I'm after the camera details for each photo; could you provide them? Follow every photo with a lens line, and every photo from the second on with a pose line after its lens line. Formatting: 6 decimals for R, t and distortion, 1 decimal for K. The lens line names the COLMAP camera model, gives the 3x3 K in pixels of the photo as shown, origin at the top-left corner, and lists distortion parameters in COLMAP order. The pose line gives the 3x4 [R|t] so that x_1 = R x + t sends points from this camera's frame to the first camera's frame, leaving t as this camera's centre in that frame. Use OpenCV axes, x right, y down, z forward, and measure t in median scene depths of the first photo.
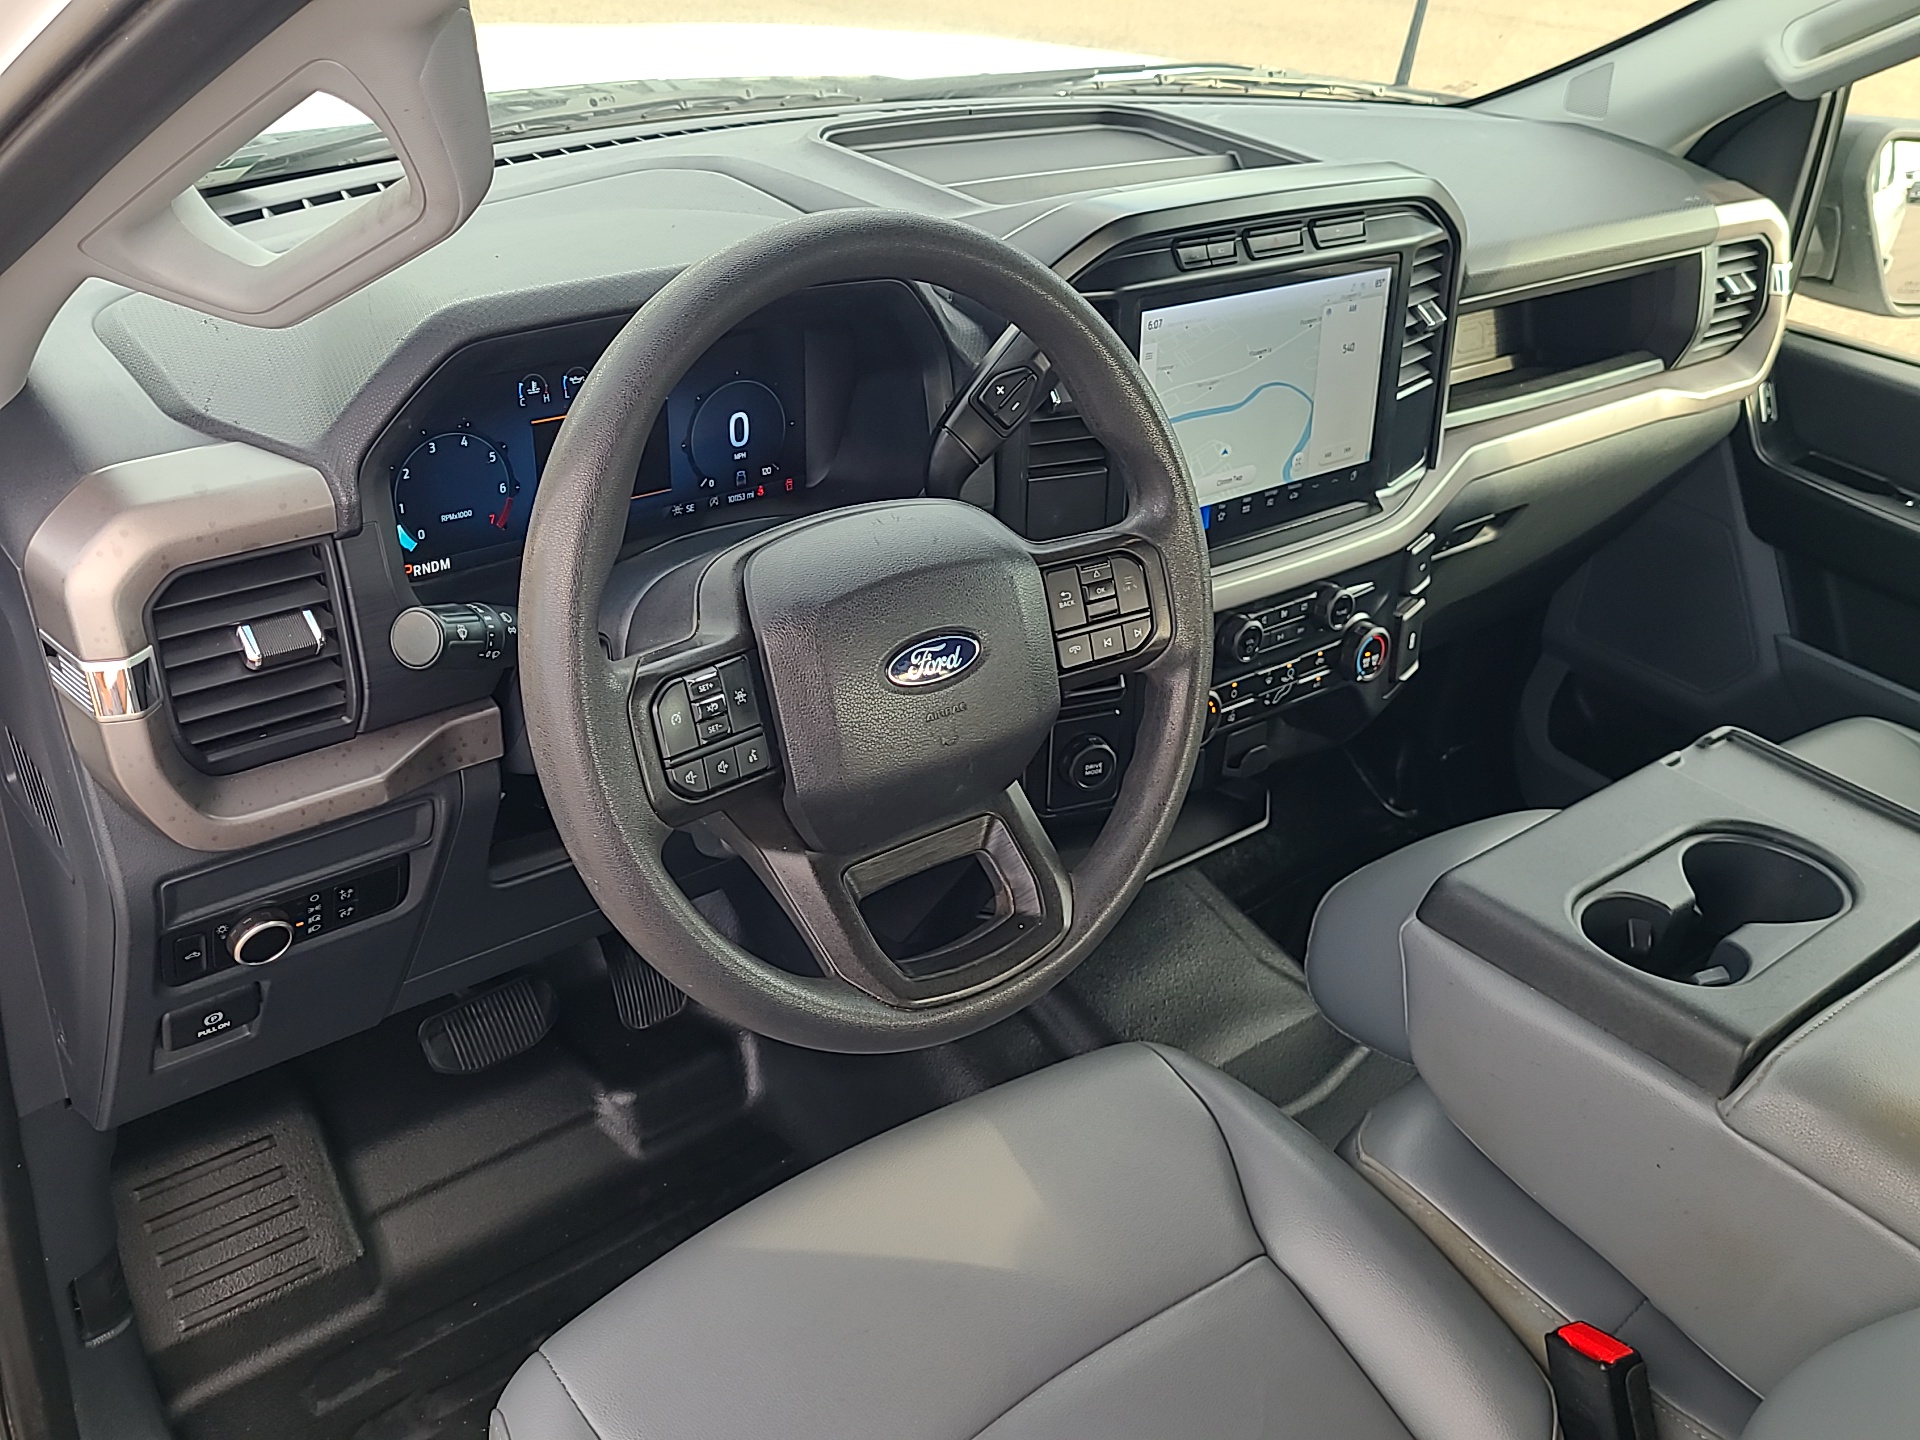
lens RADIAL K [[1760.4, 0, 892.9], [0, 1760.4, 728.3], [0, 0, 1]] dist [0.008892, -0.020192]
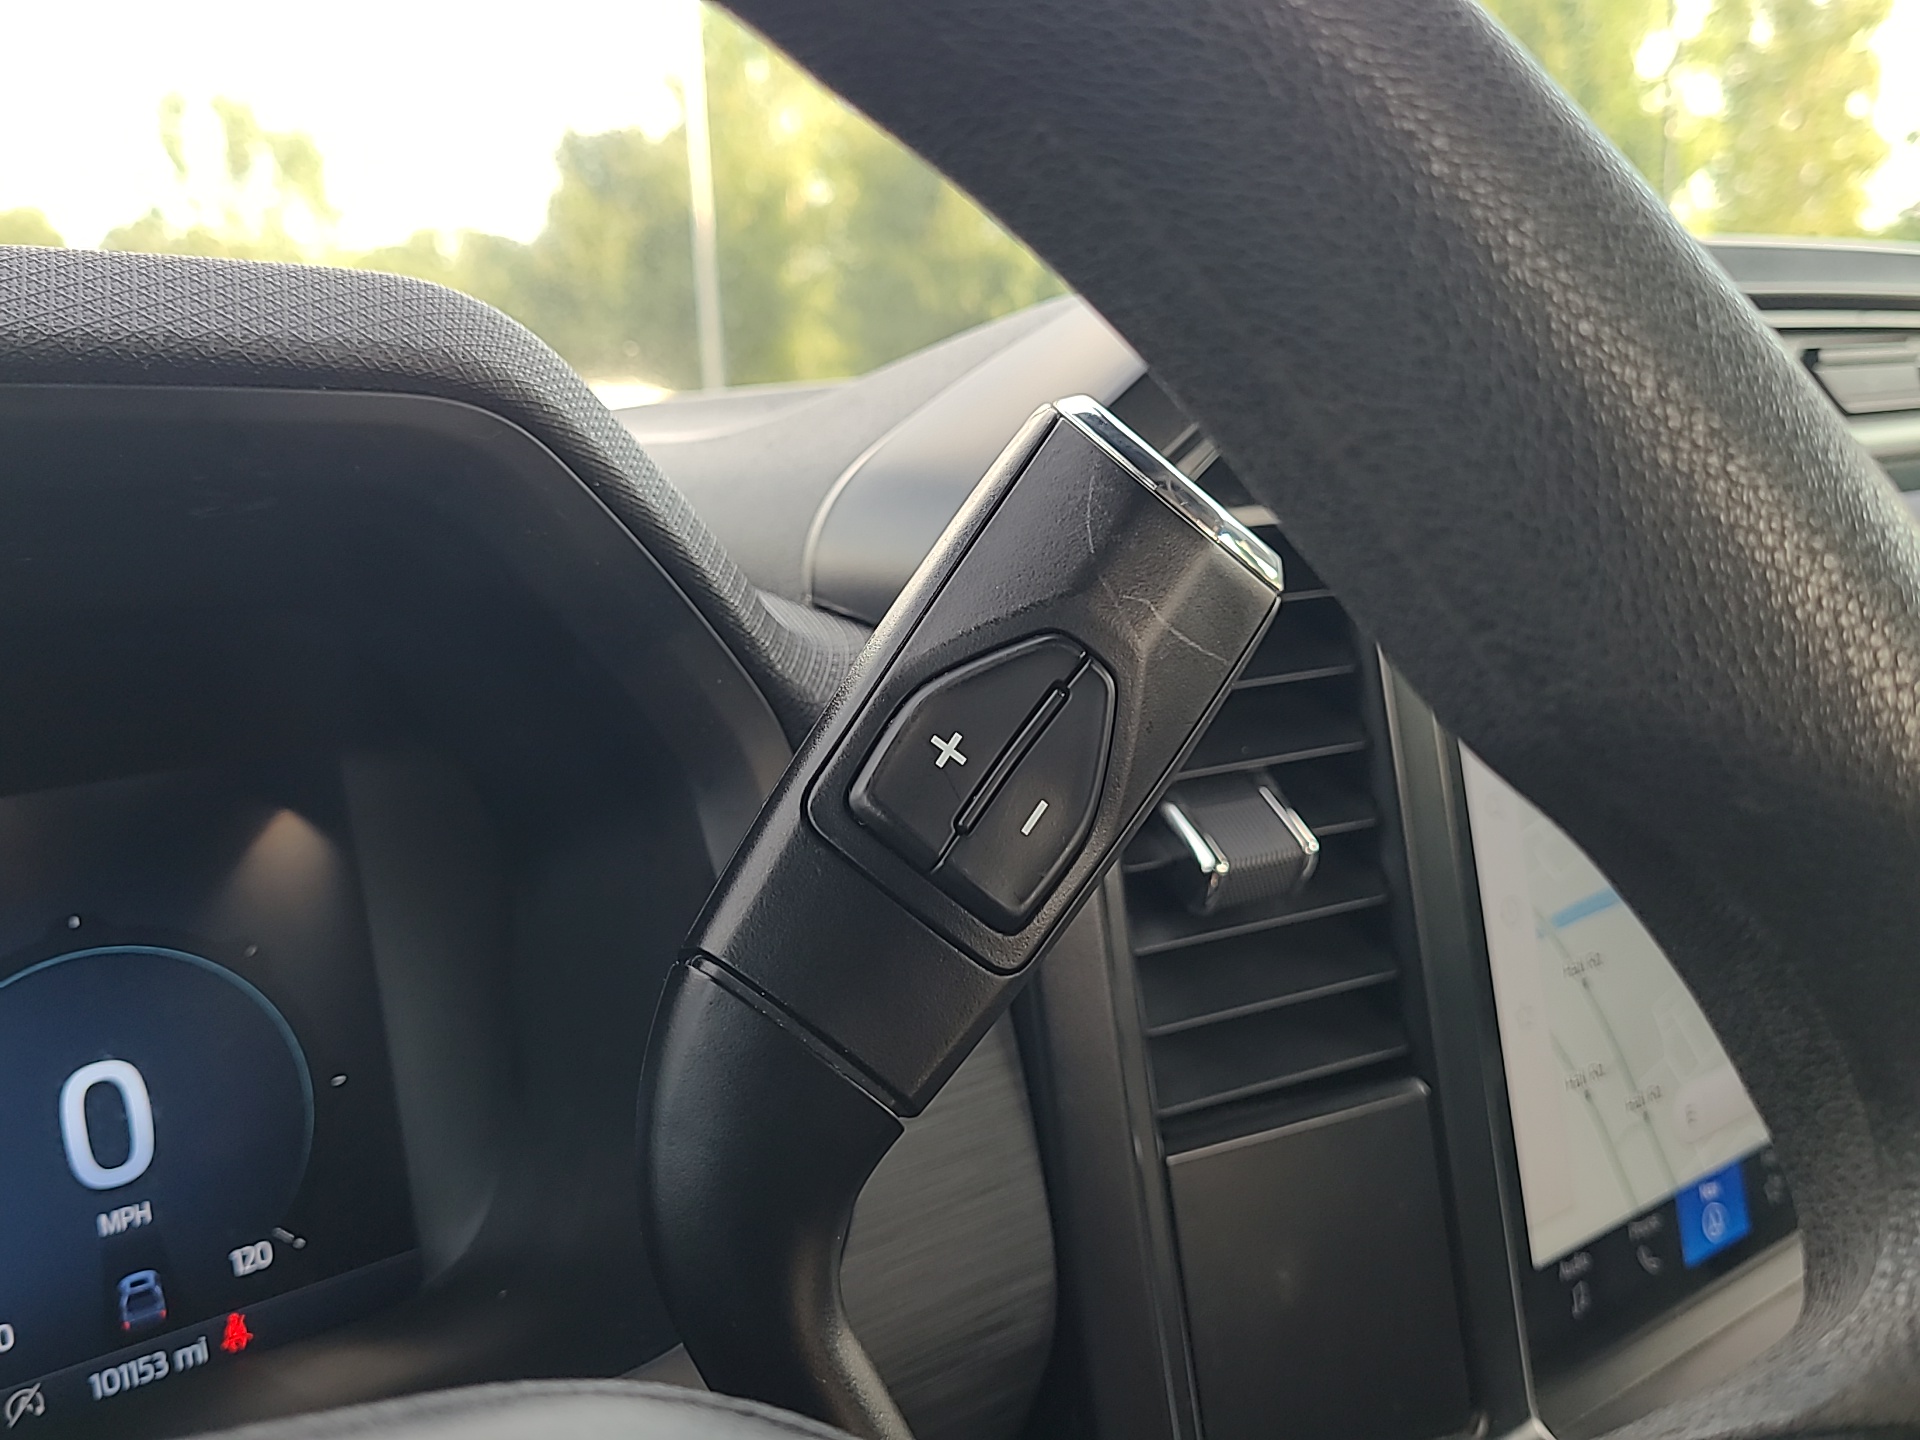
lens RADIAL K [[1760.4, 0, 892.9], [0, 1760.4, 728.3], [0, 0, 1]] dist [0.008892, -0.020192]
pose [[0.987550, -0.151082, -0.043814, 0.051644], [0.122793, 0.914461, -0.385595, -0.092466], [0.098322, 0.375414, 0.921627, 0.650308]]
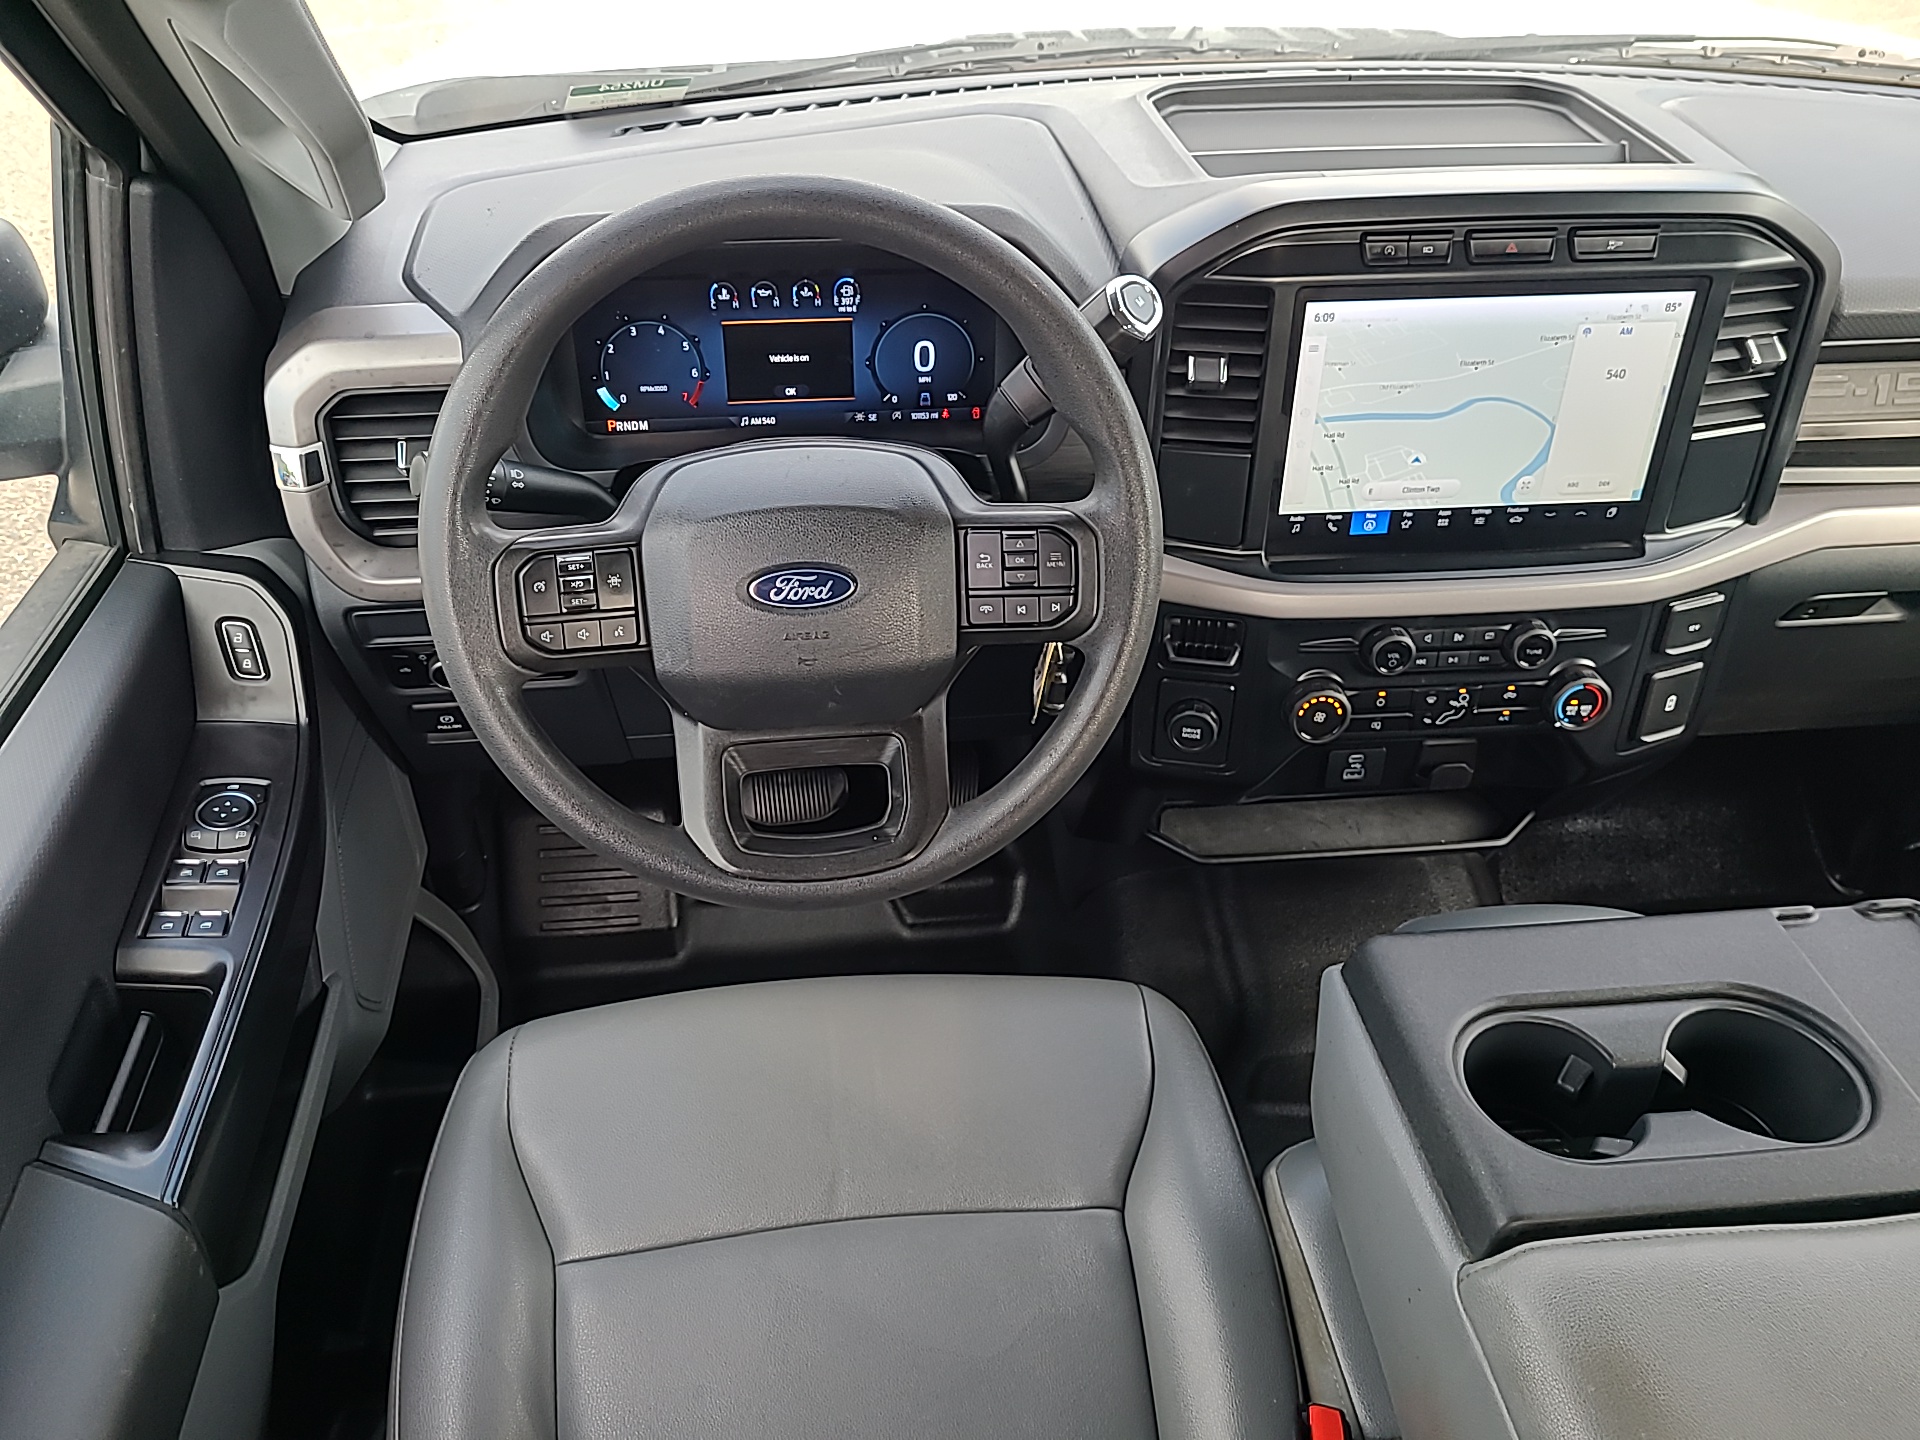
lens RADIAL K [[1457.9, 0, 924.7], [0, 1457.9, 725.7], [0, 0, 1]] dist [0.013477, -0.011104]
pose [[0.829745, 0.282642, -0.481286, 0.387894], [-0.227885, 0.958708, 0.170137, -0.090178], [0.509501, -0.031493, 0.859894, 0.160232]]
